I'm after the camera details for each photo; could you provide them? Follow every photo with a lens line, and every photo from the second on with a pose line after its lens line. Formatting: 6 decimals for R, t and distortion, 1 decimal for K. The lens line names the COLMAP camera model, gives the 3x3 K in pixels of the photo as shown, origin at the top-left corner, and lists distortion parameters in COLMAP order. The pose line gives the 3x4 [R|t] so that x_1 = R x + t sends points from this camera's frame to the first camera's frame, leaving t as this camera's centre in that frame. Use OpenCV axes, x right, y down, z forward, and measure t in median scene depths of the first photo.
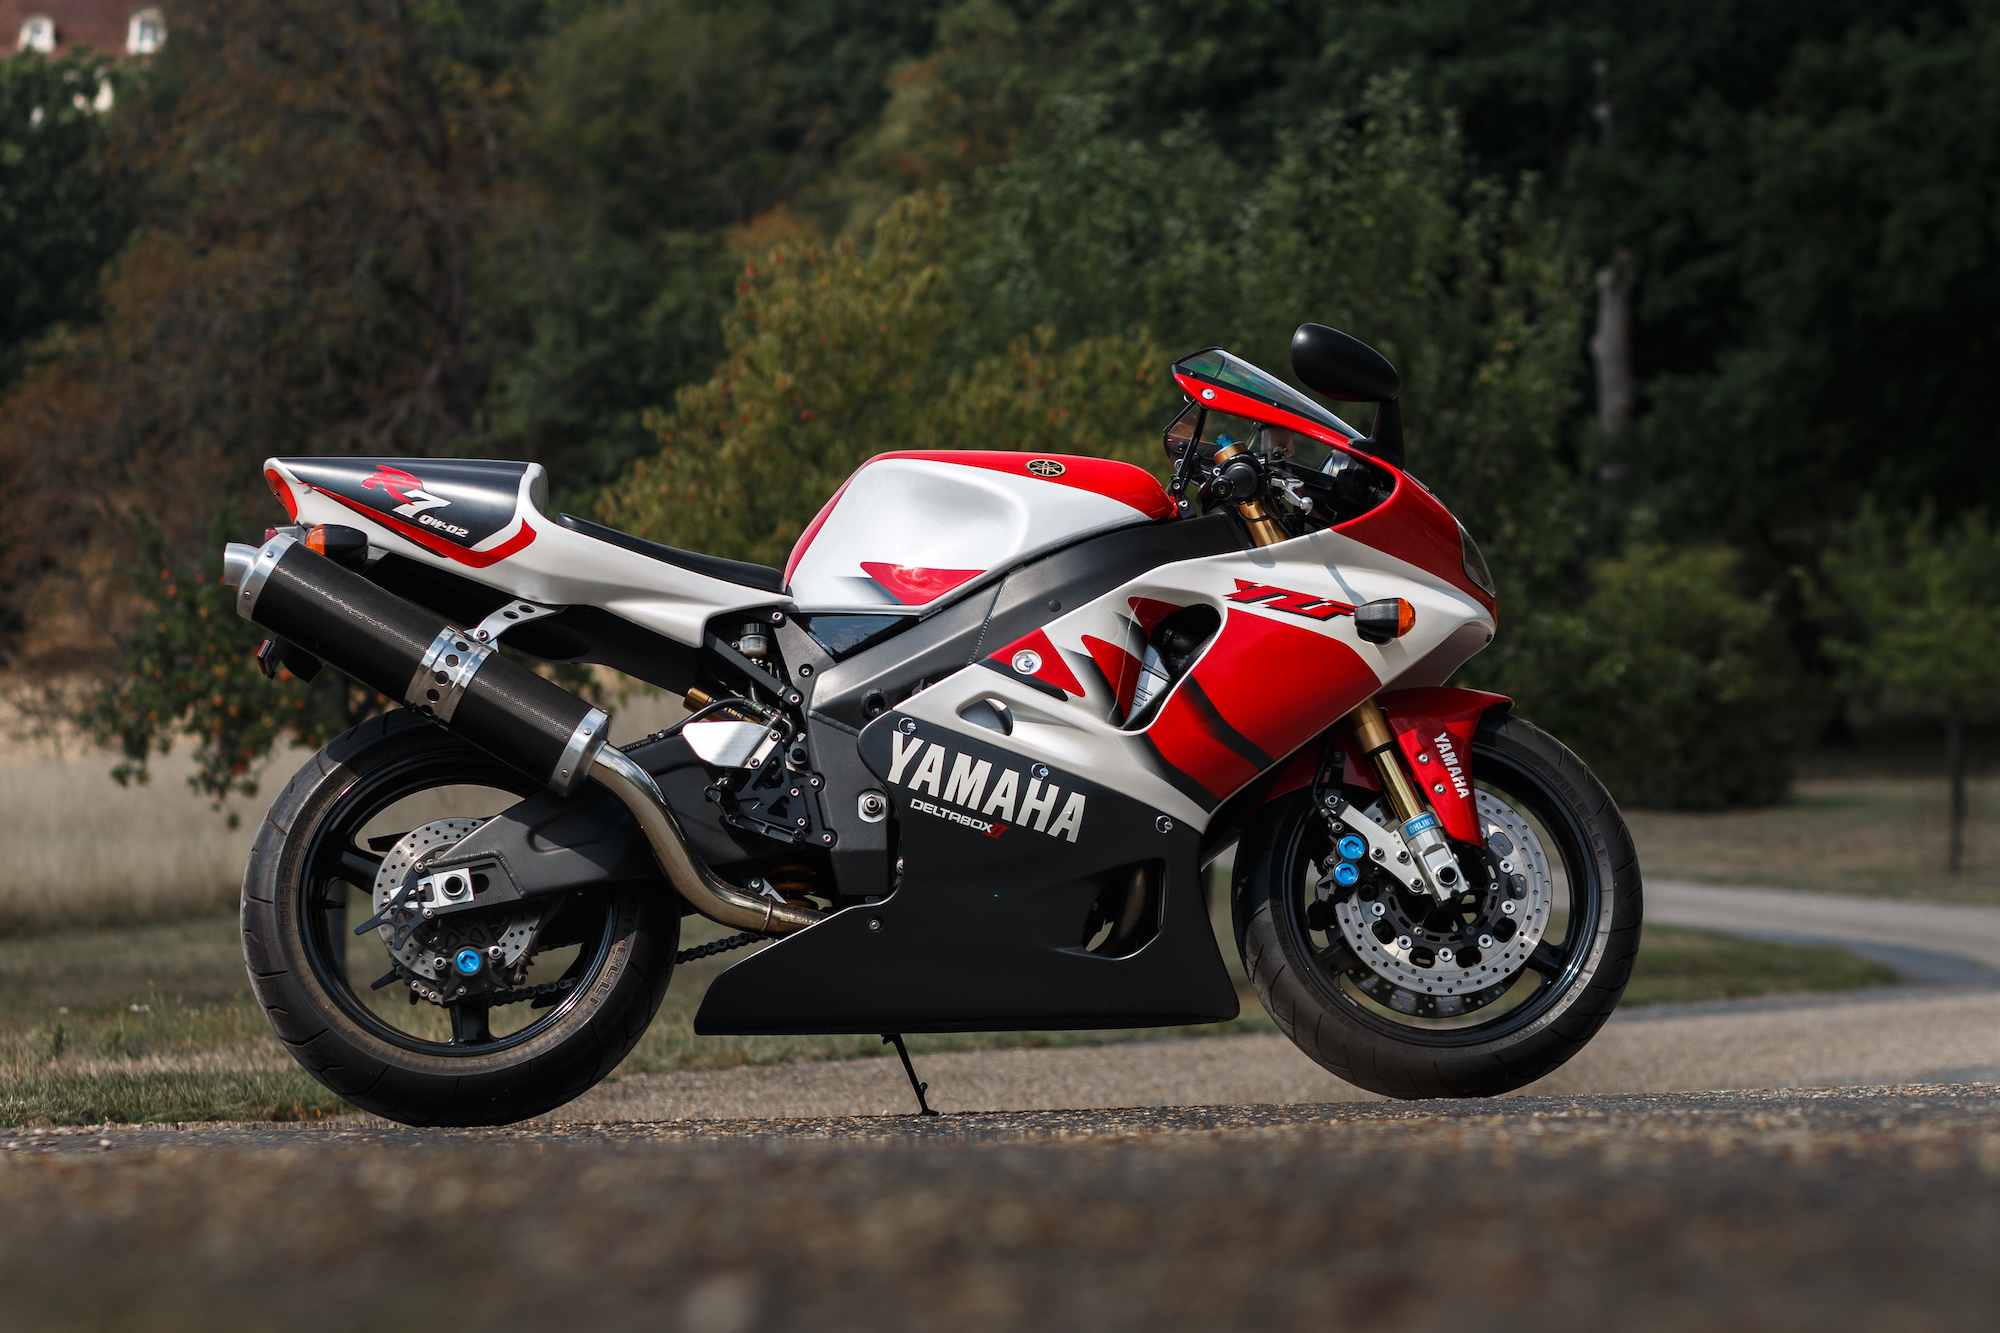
lens RADIAL K [[7604.9, 0, 1000.0], [0, 7604.9, 666.5], [0, 0, 1]] dist [-0.084979, 1.325352]
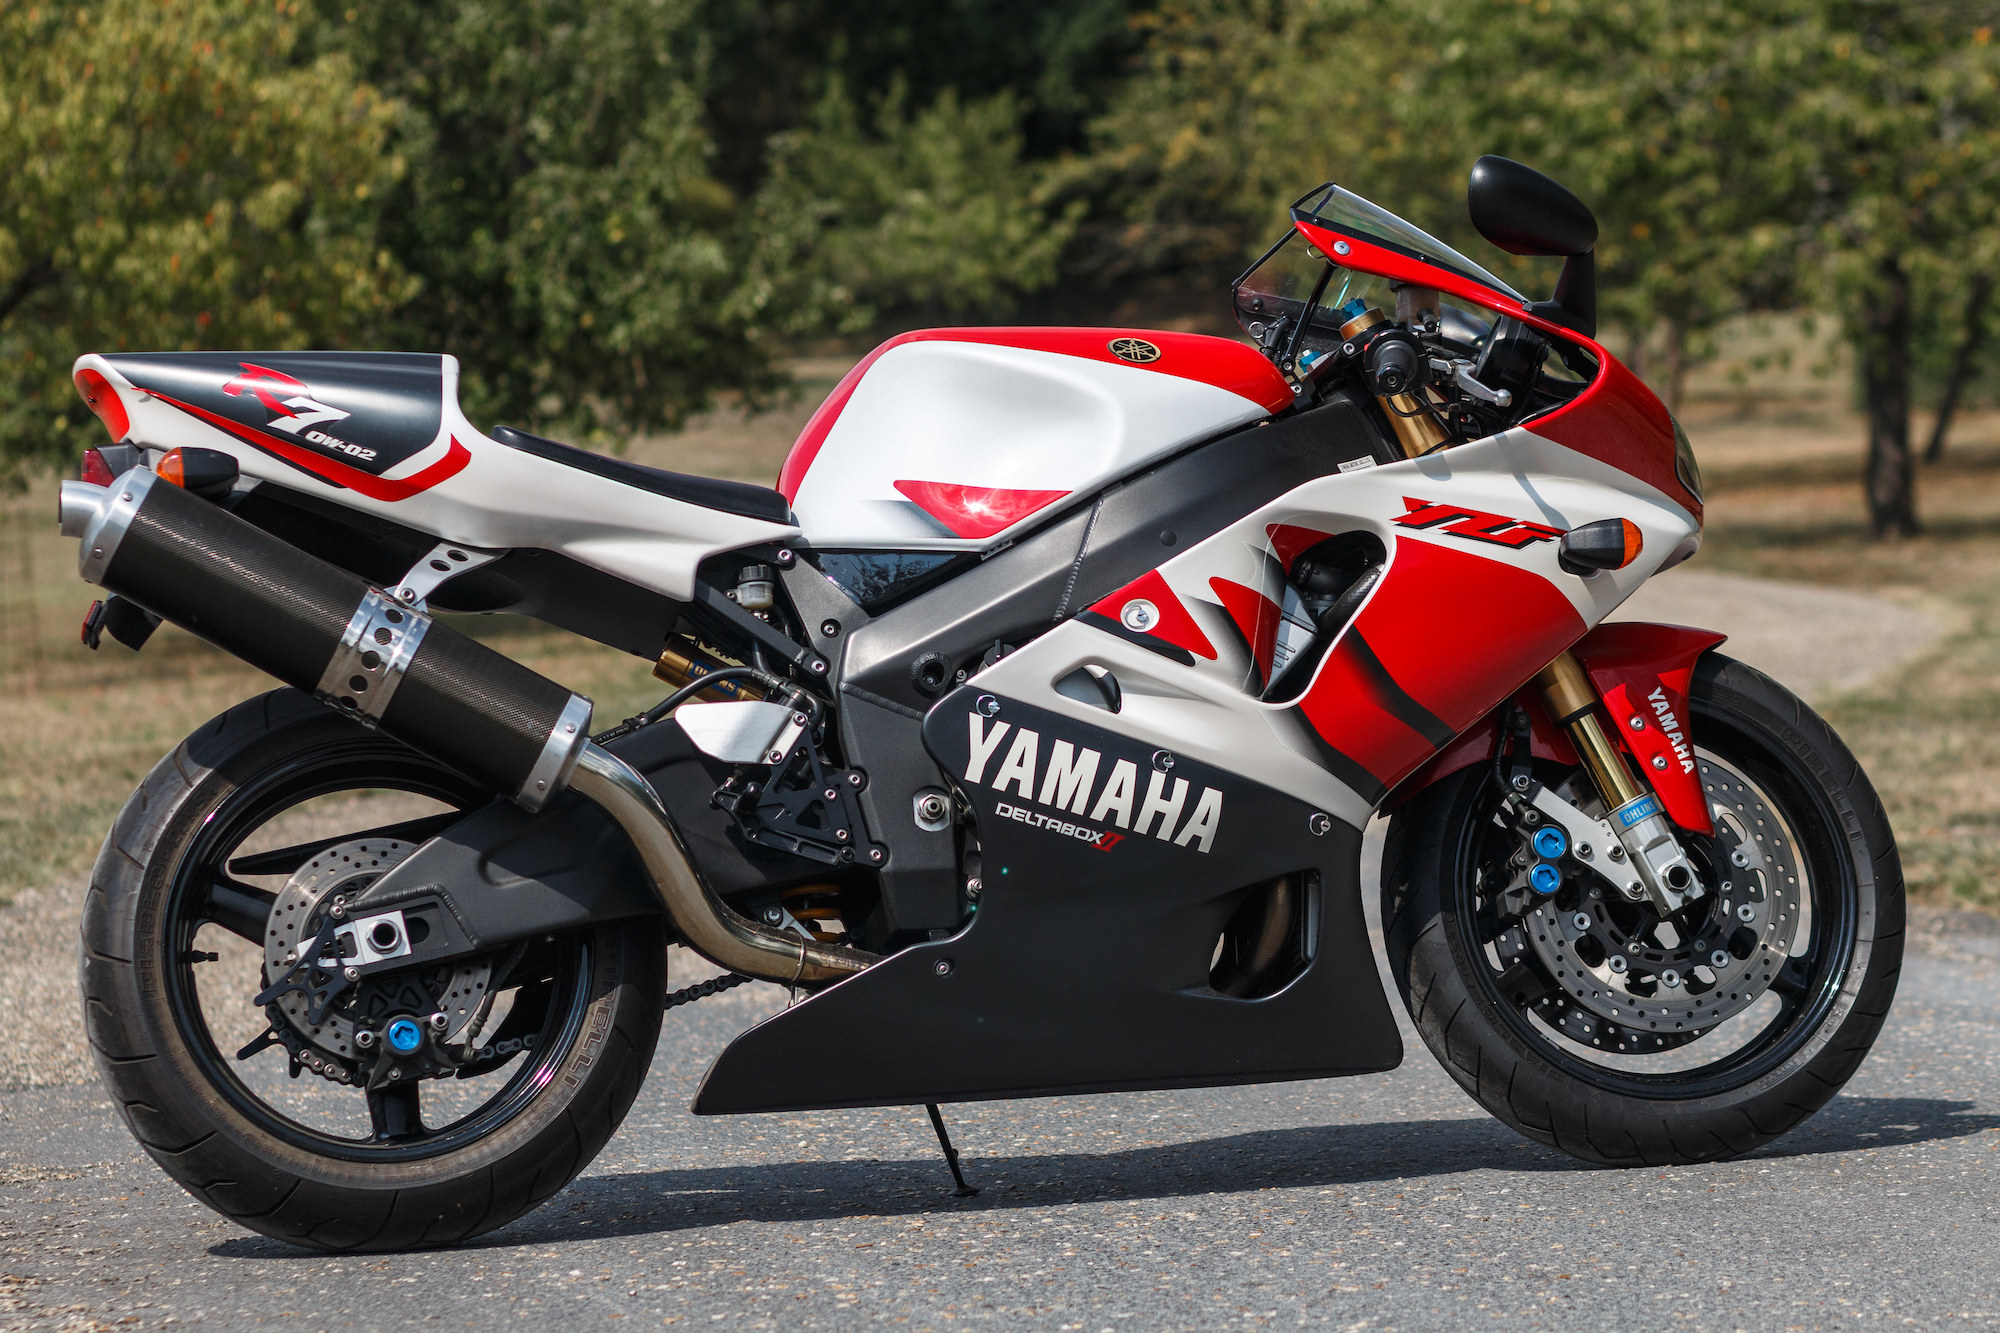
lens RADIAL K [[7604.9, 0, 1000.0], [0, 7604.9, 666.5], [0, 0, 1]] dist [-0.084979, 1.325352]
pose [[0.988226, -0.026742, 0.150646, -0.122843], [0.017811, 0.998020, 0.060323, -0.040908], [-0.151960, -0.056930, 0.986746, 0.257425]]
